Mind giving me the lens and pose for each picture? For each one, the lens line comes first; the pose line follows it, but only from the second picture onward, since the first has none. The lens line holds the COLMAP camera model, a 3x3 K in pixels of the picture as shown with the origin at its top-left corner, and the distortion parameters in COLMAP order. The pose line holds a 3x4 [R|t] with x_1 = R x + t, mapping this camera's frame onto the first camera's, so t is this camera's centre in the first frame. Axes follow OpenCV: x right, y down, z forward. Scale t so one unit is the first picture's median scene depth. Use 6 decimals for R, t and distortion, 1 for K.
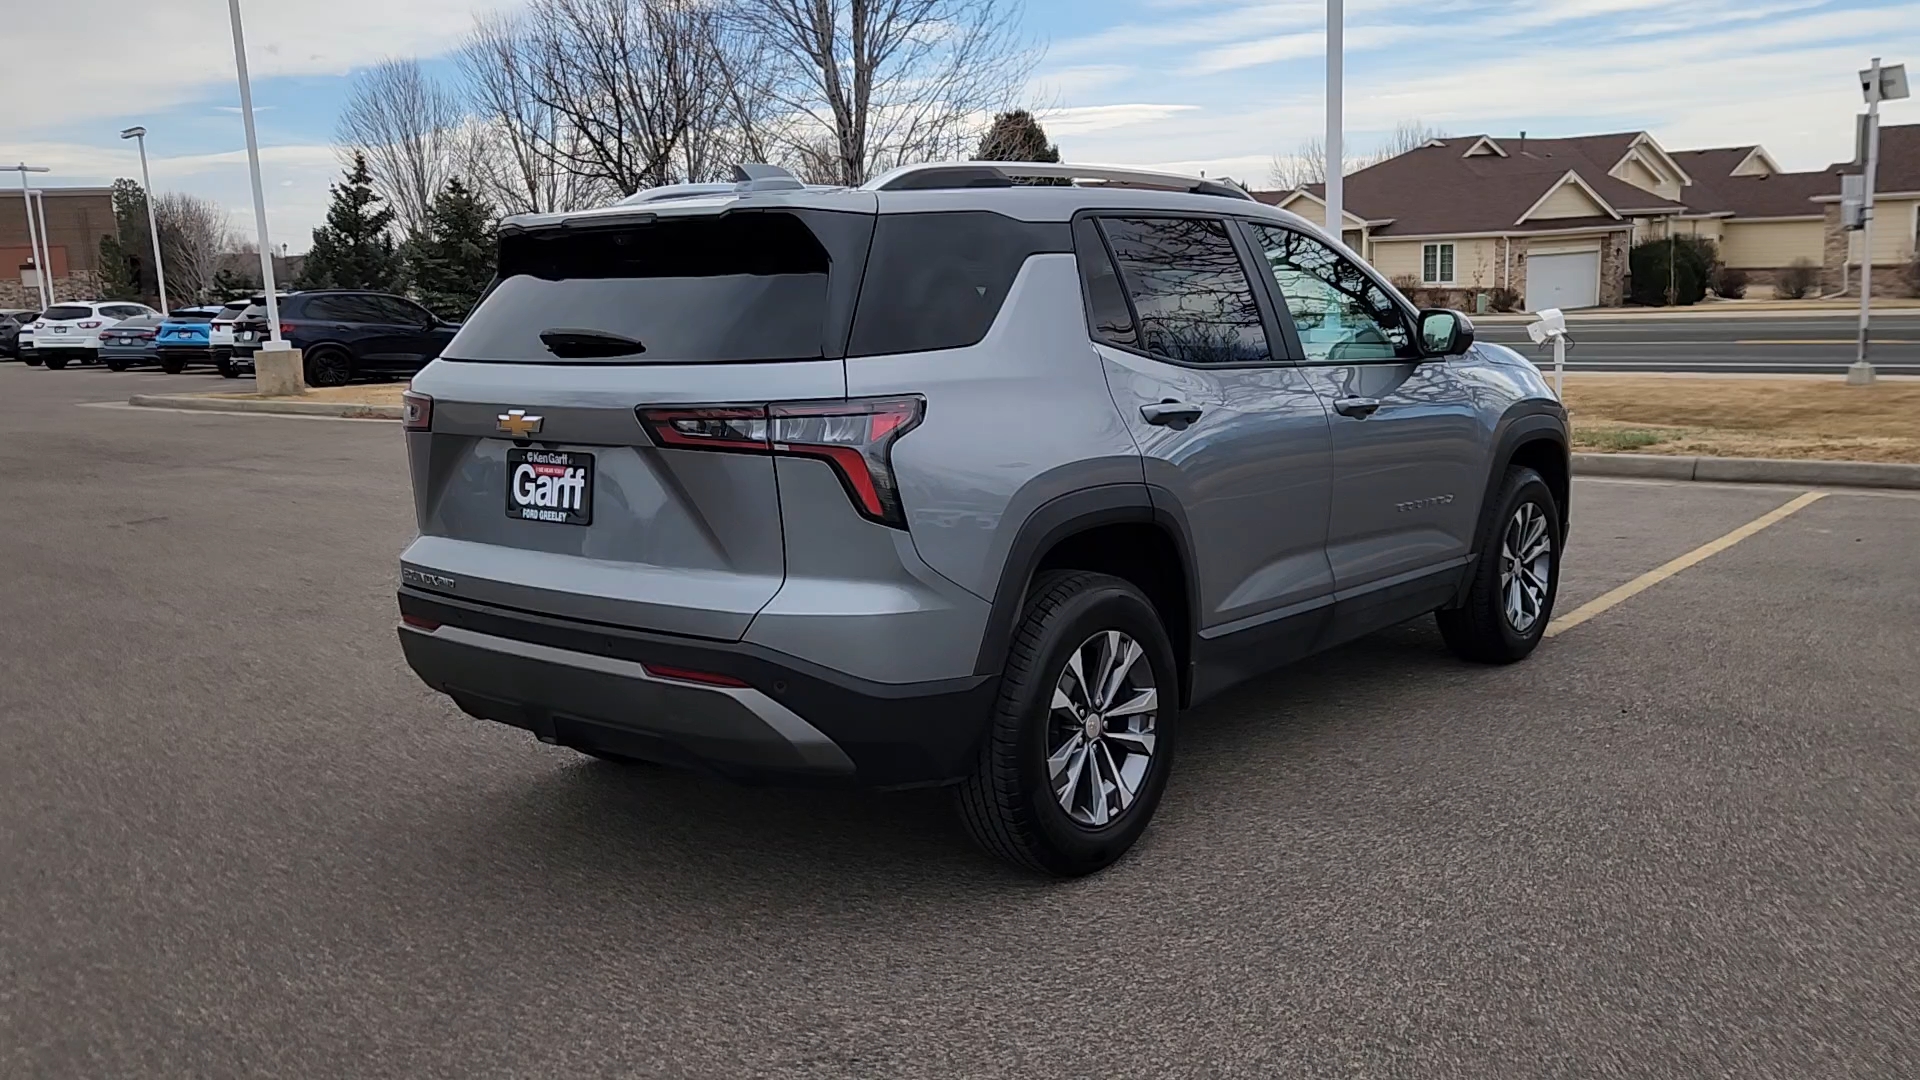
lens RADIAL K [[1609.1, 0, 952.2], [0, 1609.1, 572.9], [0, 0, 1]] dist [0.035354, -0.016260]
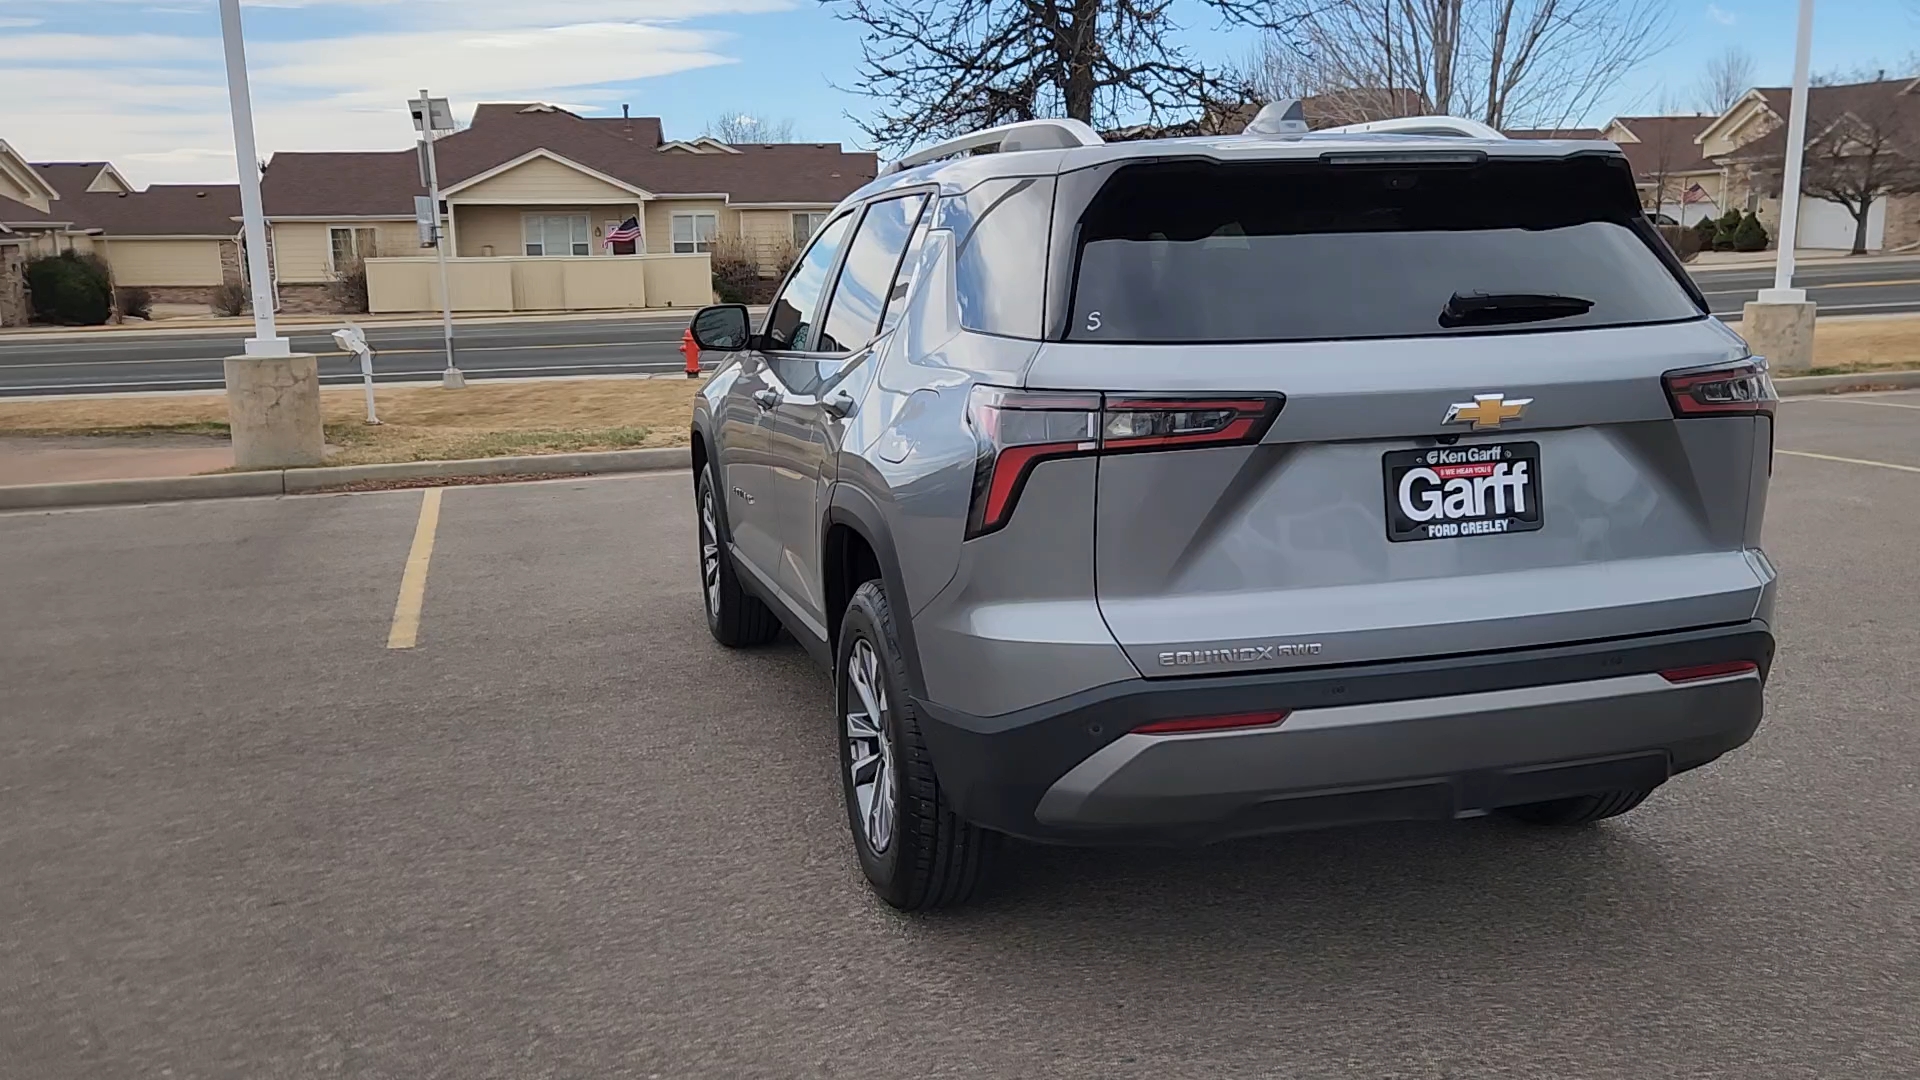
lens RADIAL K [[1609.1, 0, 952.2], [0, 1609.1, 572.9], [0, 0, 1]] dist [0.035354, -0.016260]
pose [[0.574111, -0.144263, 0.805968, -0.938285], [0.154358, 0.985775, 0.066494, -0.095669], [-0.804096, 0.086233, 0.588212, 0.674147]]
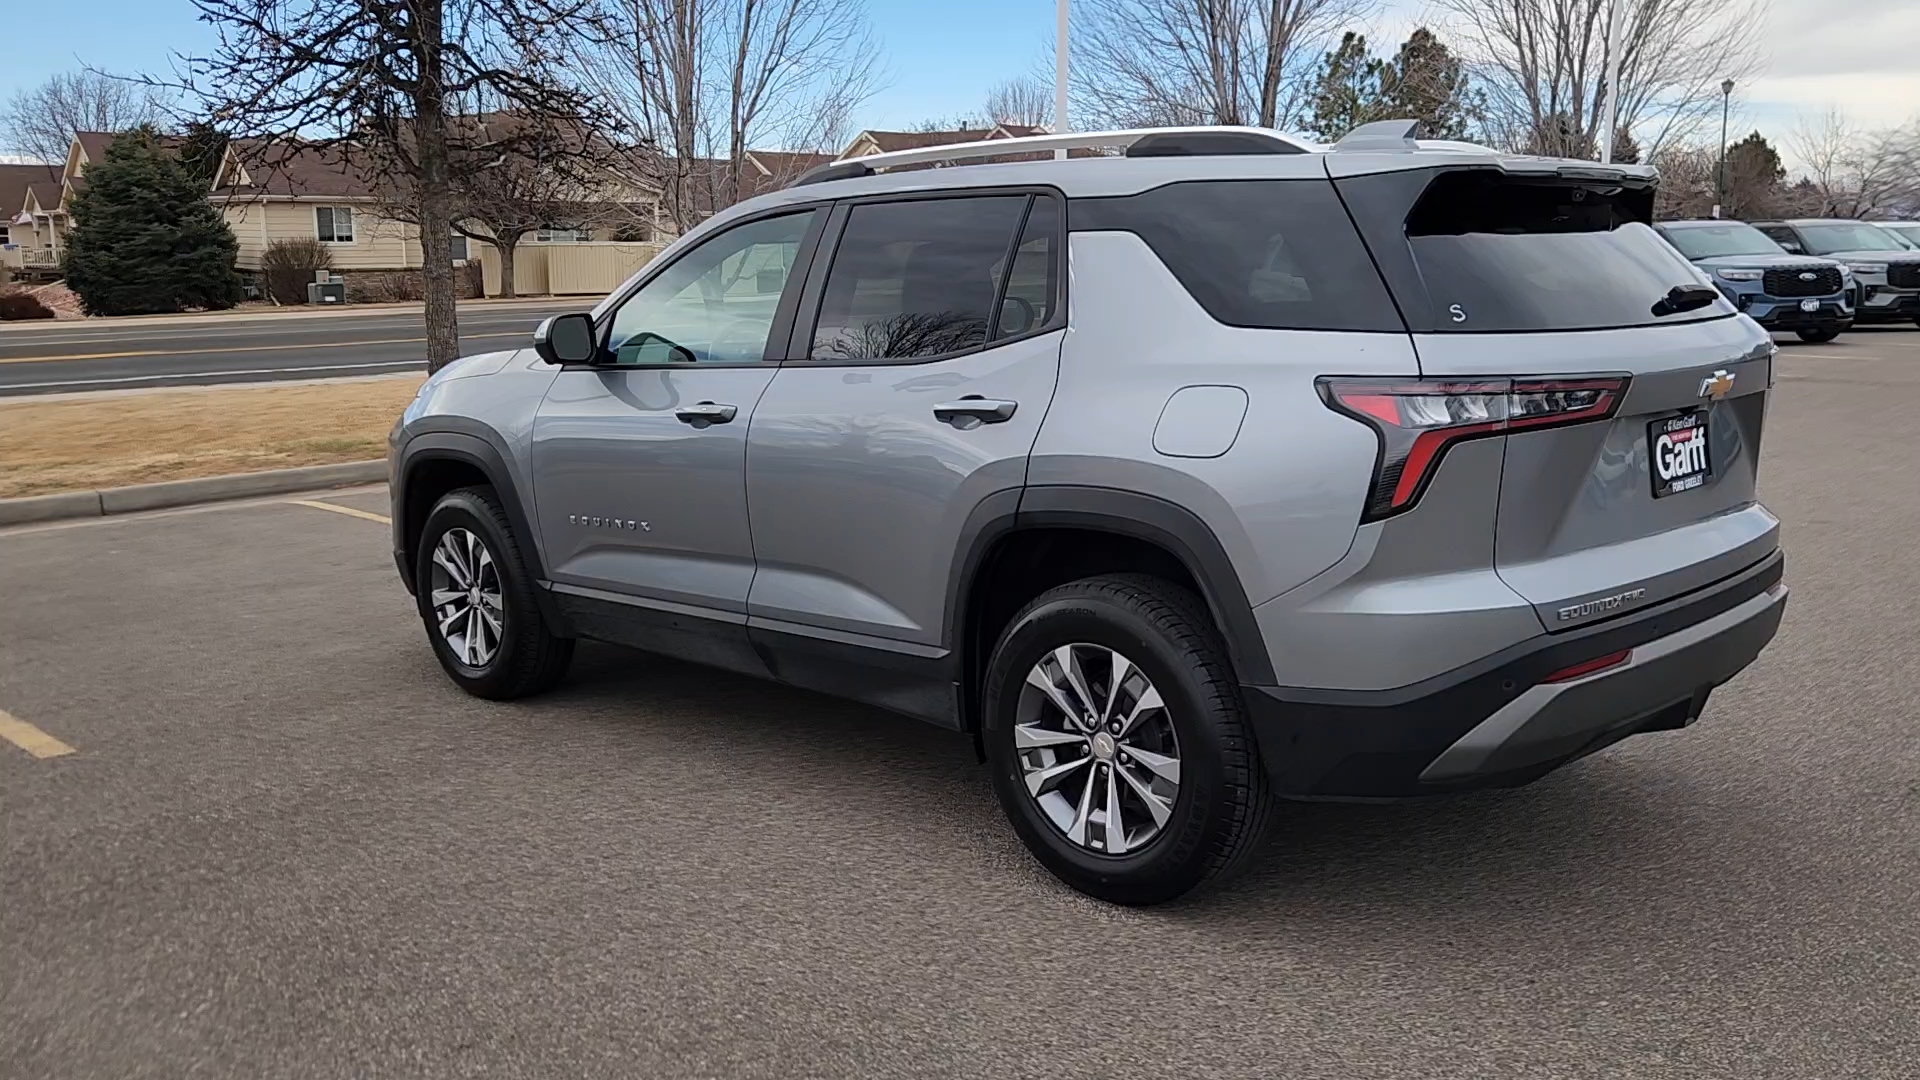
lens RADIAL K [[1609.1, 0, 952.2], [0, 1609.1, 572.9], [0, 0, 1]] dist [0.035354, -0.016260]
pose [[0.091782, -0.164169, 0.982153, -1.117259], [0.190741, 0.970951, 0.144472, -0.185052], [-0.977340, 0.174077, 0.120429, 1.194506]]
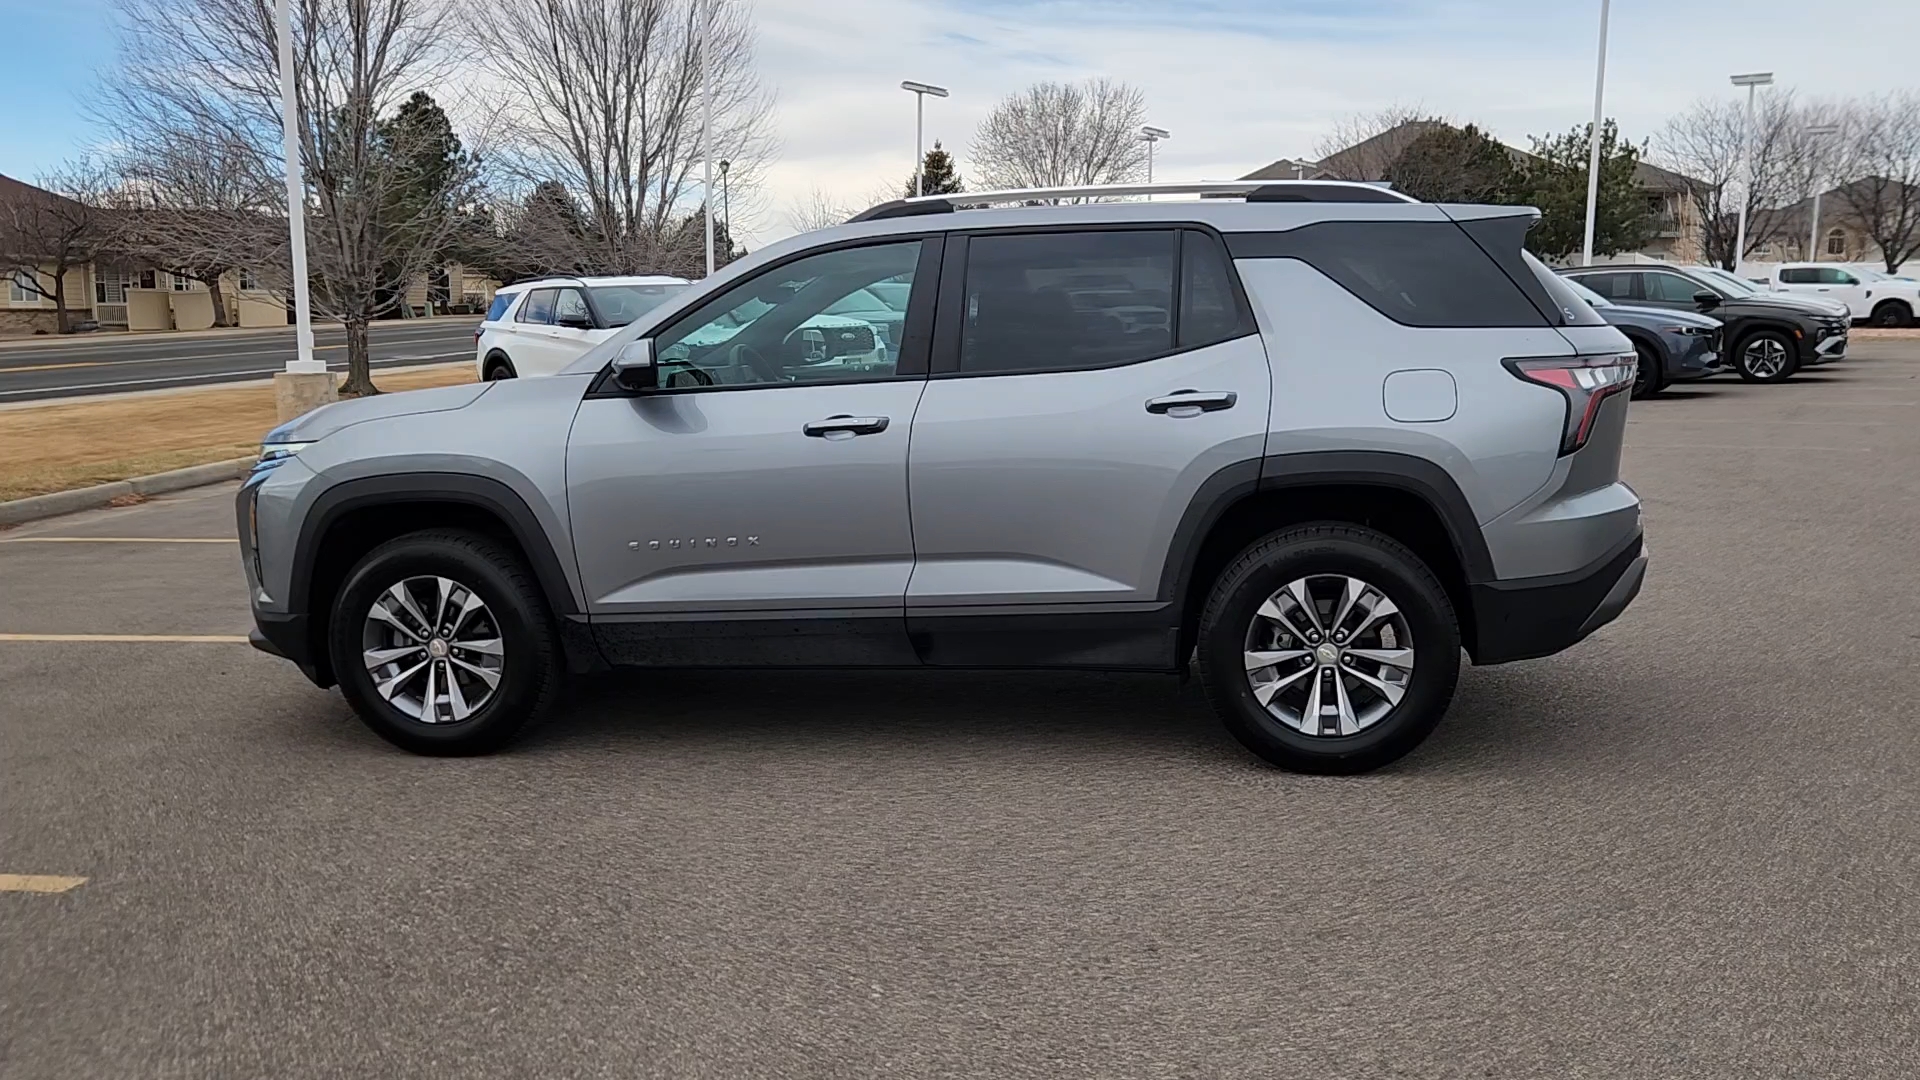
lens RADIAL K [[1609.1, 0, 952.2], [0, 1609.1, 572.9], [0, 0, 1]] dist [0.035354, -0.016260]
pose [[-0.488930, -0.107054, 0.865729, -1.109363], [0.188285, 0.956096, 0.224564, -0.310894], [-0.851761, 0.272800, -0.447308, 1.958899]]
